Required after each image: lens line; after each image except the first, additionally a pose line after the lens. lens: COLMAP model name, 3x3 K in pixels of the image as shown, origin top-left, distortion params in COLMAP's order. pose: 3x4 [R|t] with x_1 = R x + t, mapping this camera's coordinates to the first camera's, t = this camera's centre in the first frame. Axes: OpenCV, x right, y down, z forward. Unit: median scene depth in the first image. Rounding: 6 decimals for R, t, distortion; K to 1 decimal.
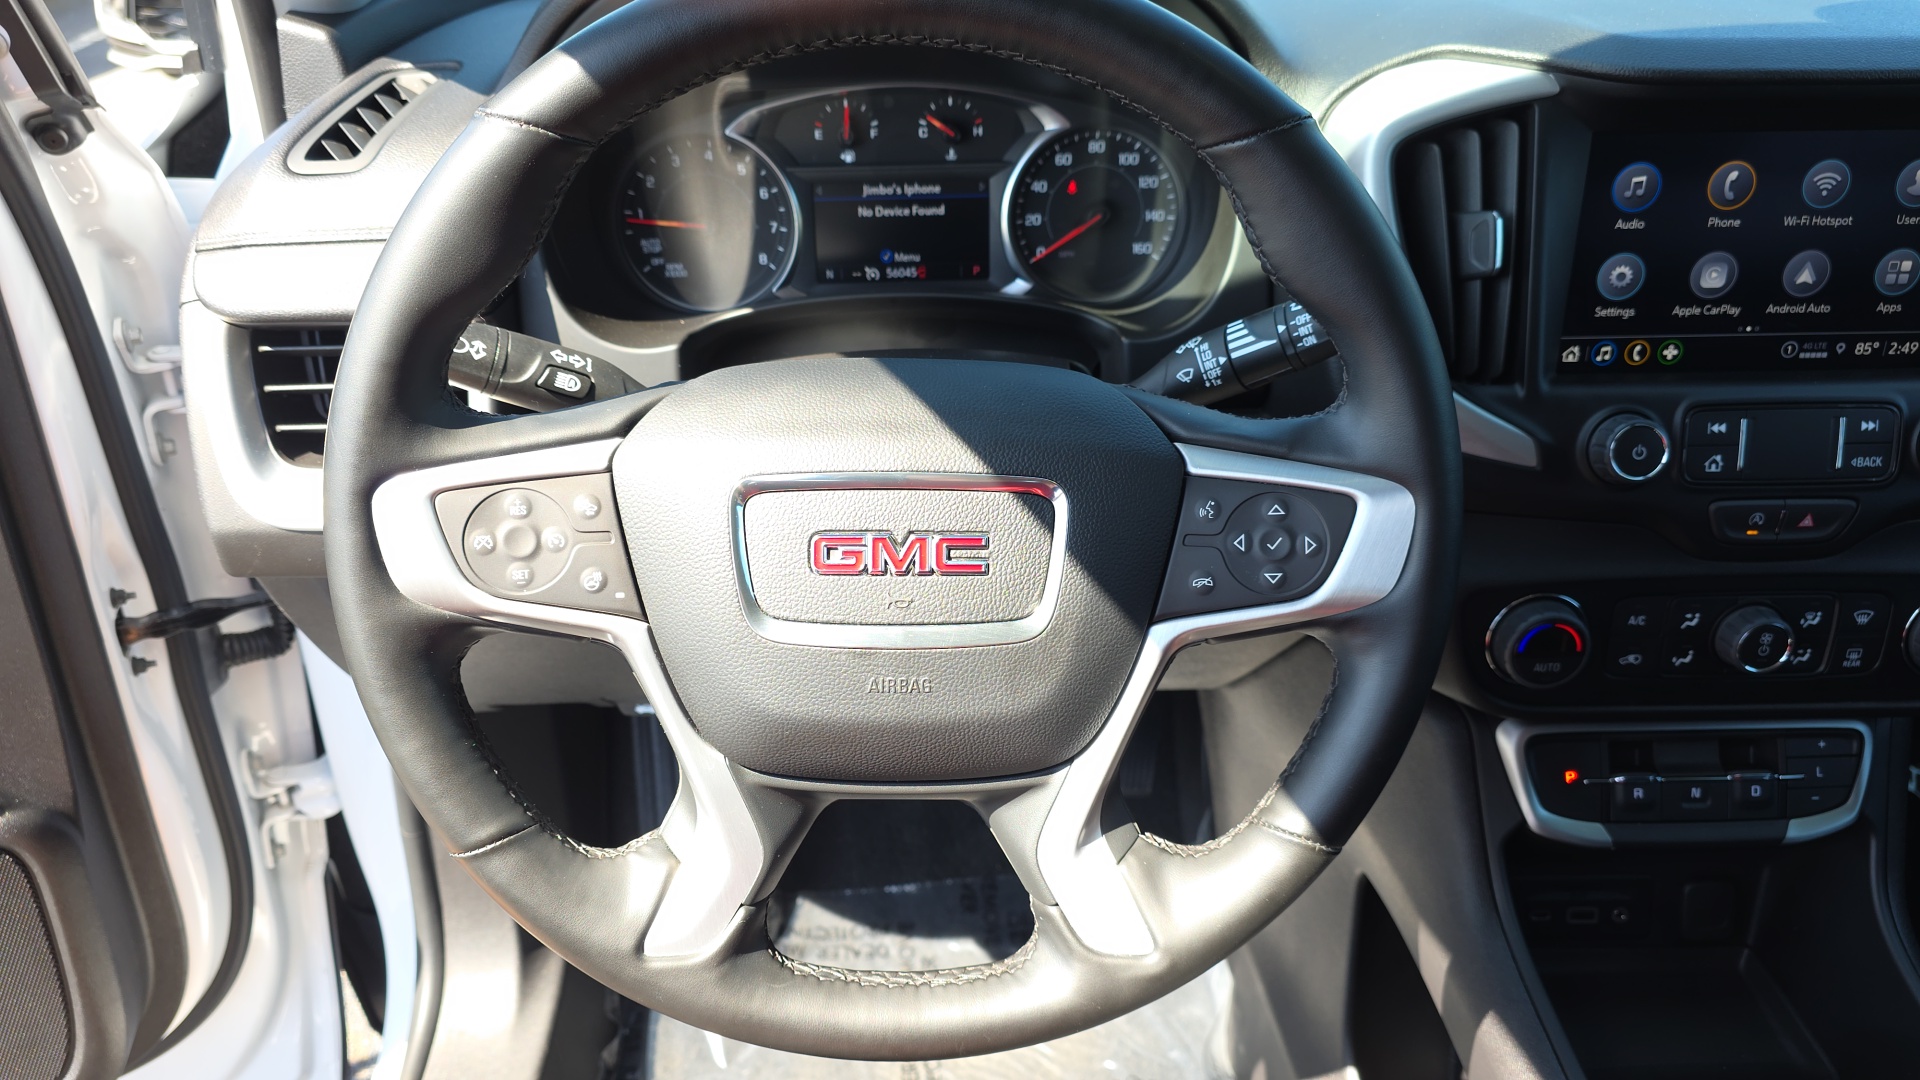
lens RADIAL K [[1324.0, 0, 951.9], [0, 1324.0, 552.8], [0, 0, 1]] dist [0.044233, -0.048038]
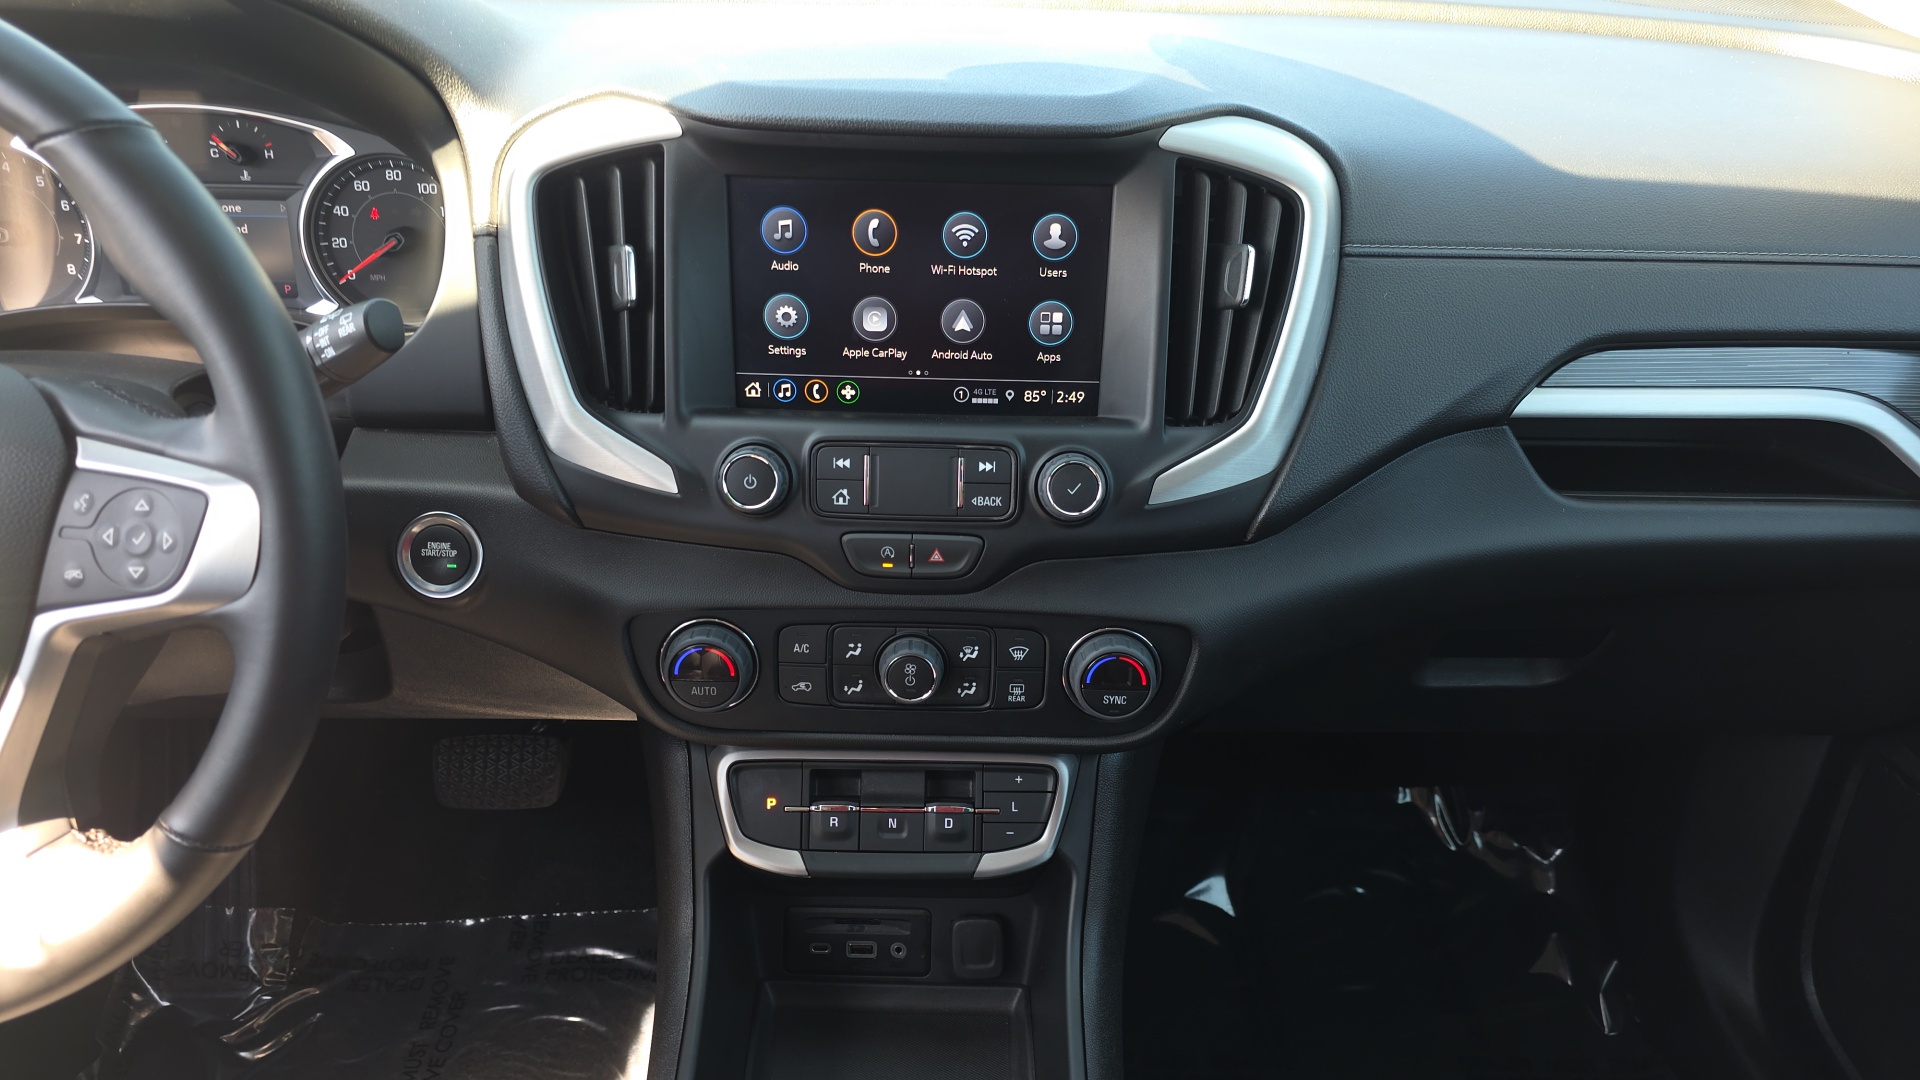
lens RADIAL K [[1296.1, 0, 955.7], [0, 1296.1, 546.9], [0, 0, 1]] dist [0.101752, -0.138851]
pose [[0.999219, 0.039292, 0.004137, 0.630434], [-0.039016, 0.997813, -0.053359, 0.021497], [-0.006225, 0.053156, 0.998567, -0.005510]]
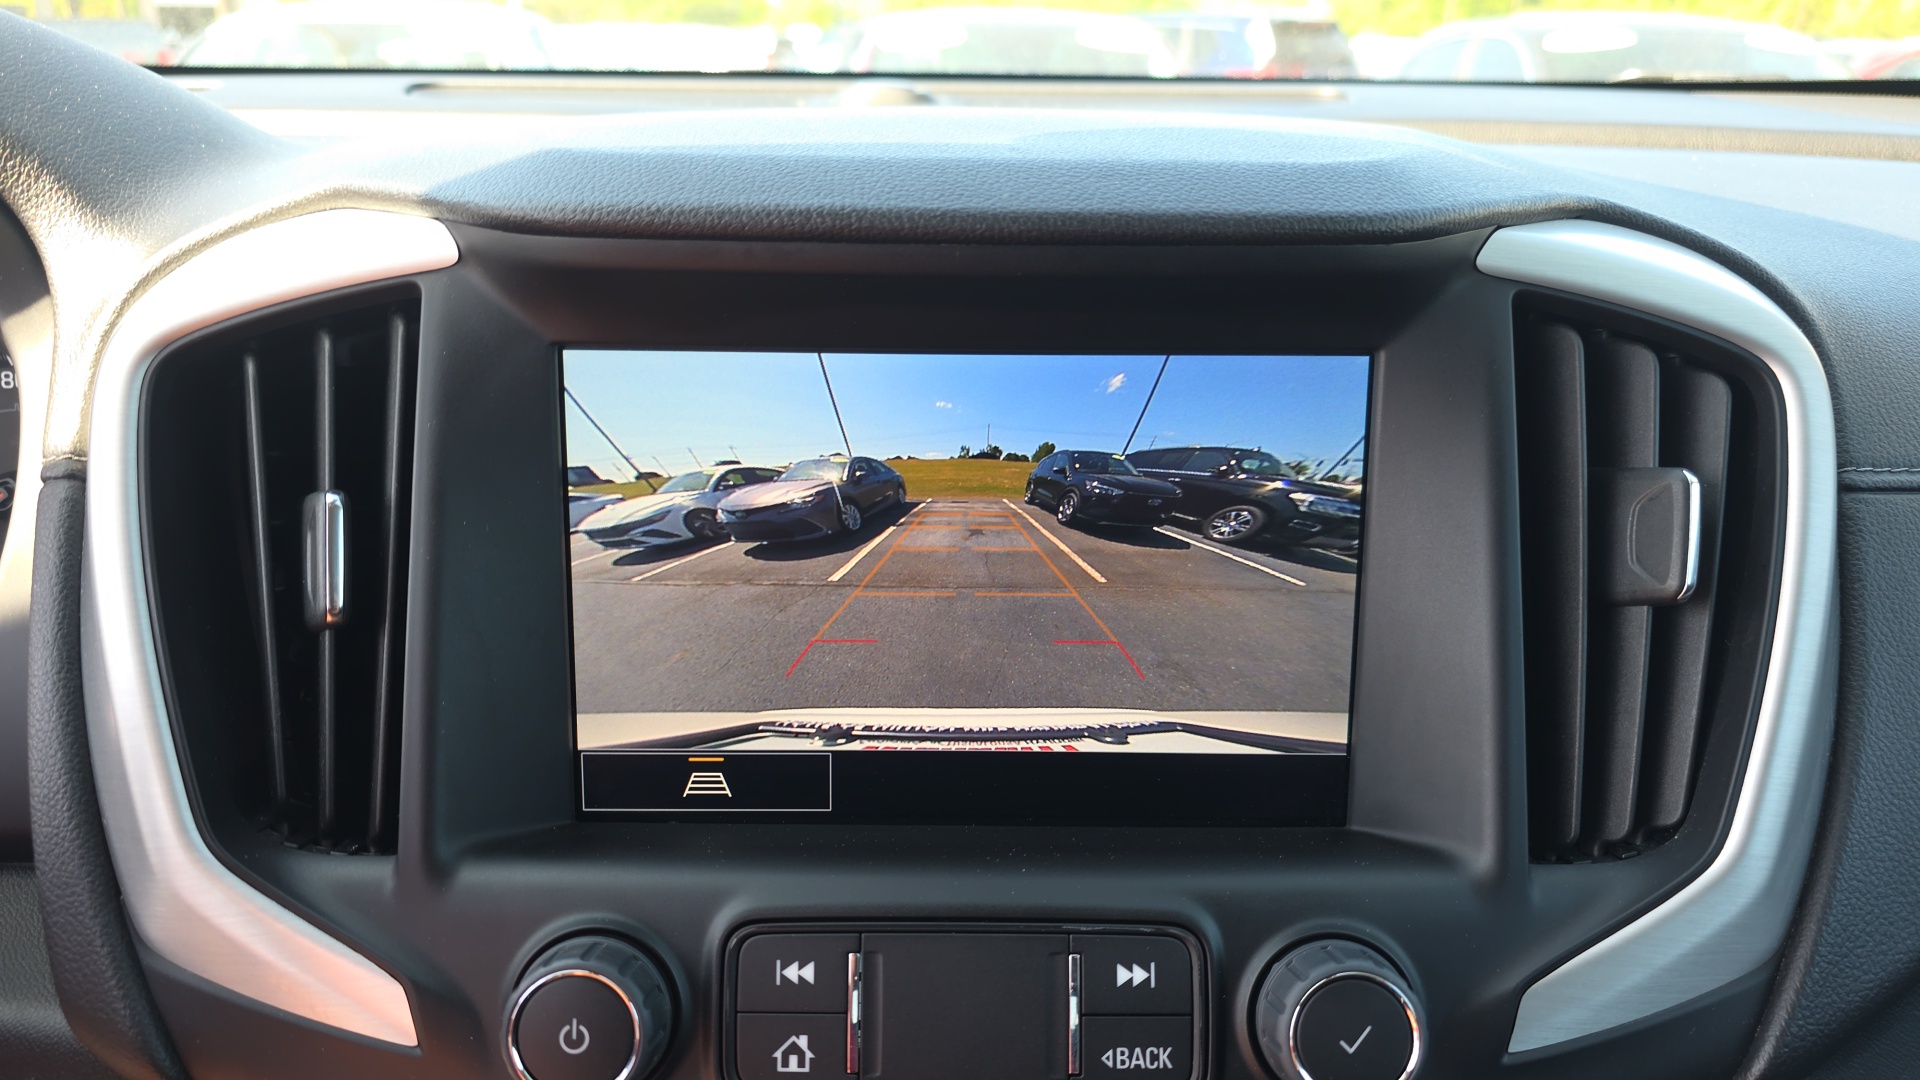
lens RADIAL K [[1324.0, 0, 951.9], [0, 1324.0, 552.8], [0, 0, 1]] dist [0.044233, -0.048038]
pose [[0.999708, 0.023274, 0.006487, 0.591072], [-0.021180, 0.973386, -0.228190, -0.123754], [-0.011626, 0.227986, 0.973595, 0.511195]]
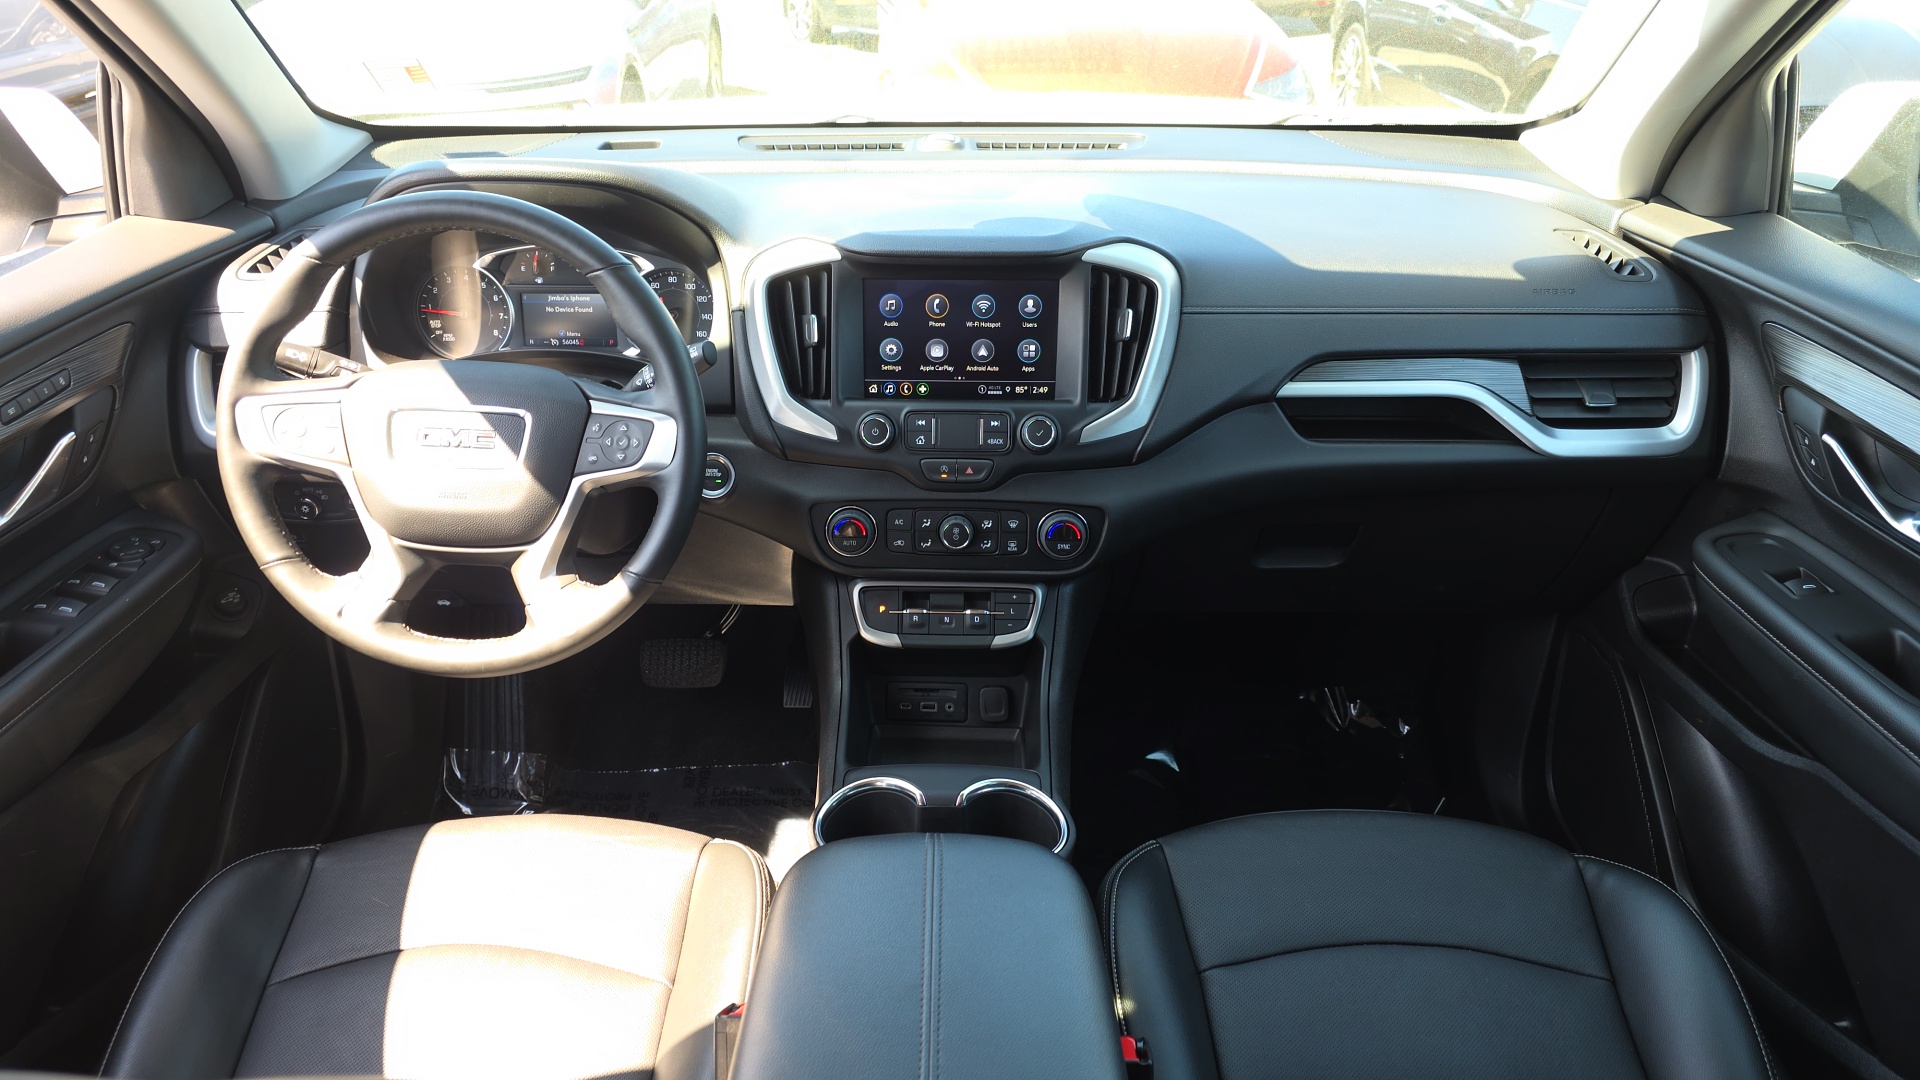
lens RADIAL K [[1290.8, 0, 925.7], [0, 1290.8, 551.7], [0, 0, 1]] dist [0.125482, -0.170658]
pose [[0.998336, 0.033464, -0.046972, 0.648879], [-0.038136, 0.994015, -0.102369, 0.289890], [0.043265, 0.103990, 0.993637, -0.892082]]
